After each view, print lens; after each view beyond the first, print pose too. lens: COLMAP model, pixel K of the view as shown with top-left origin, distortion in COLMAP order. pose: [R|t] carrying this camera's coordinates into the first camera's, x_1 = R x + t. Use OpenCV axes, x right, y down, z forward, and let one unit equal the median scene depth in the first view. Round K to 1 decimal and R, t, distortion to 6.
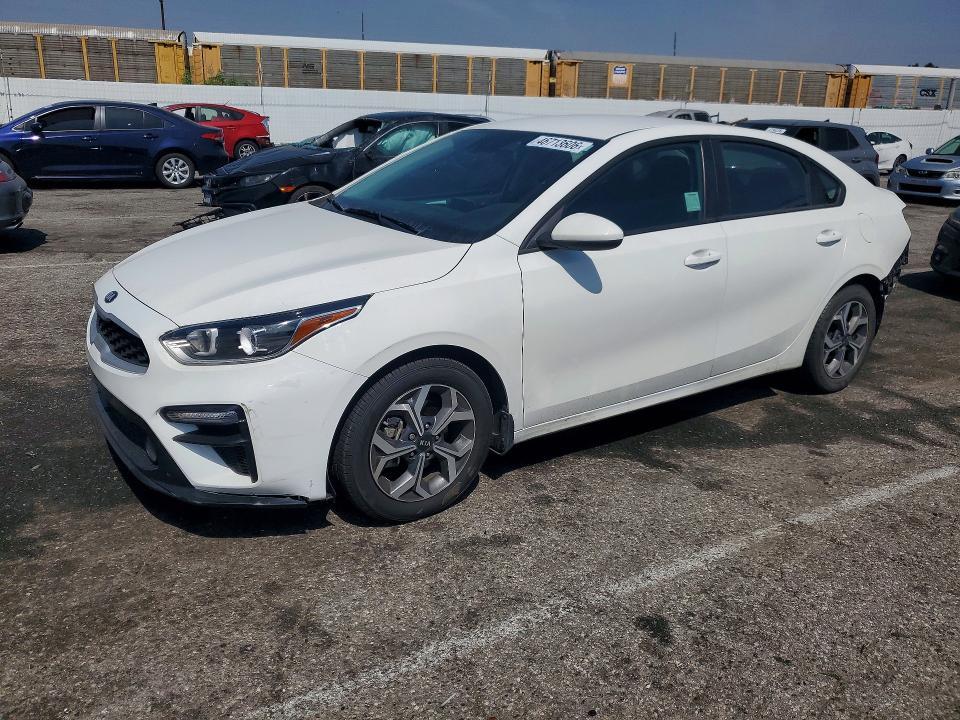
lens RADIAL K [[748.8, 0, 480.0], [0, 748.8, 360.0], [0, 0, 1]] dist [0.003310, -0.004701]
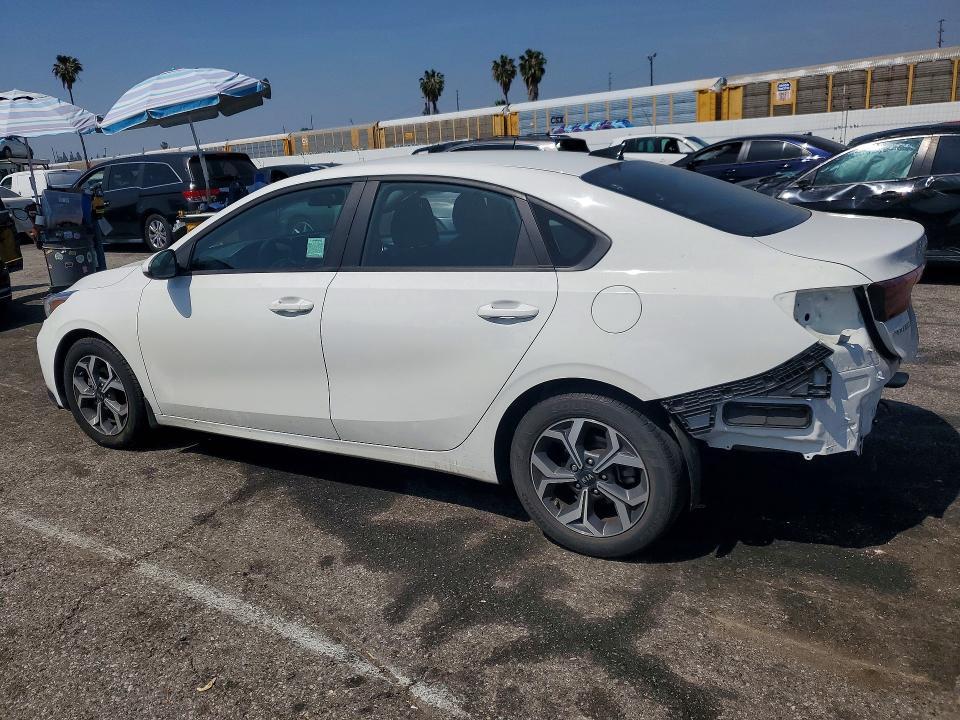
lens RADIAL K [[703.5, 0, 480.0], [0, 703.5, 360.0], [0, 0, 1]] dist [-0.004533, -0.002374]
pose [[0.462109, 0.195320, -0.865046, 0.969943], [-0.203103, 0.972827, 0.111158, -0.182019], [0.863252, 0.124326, 0.489223, 0.602658]]
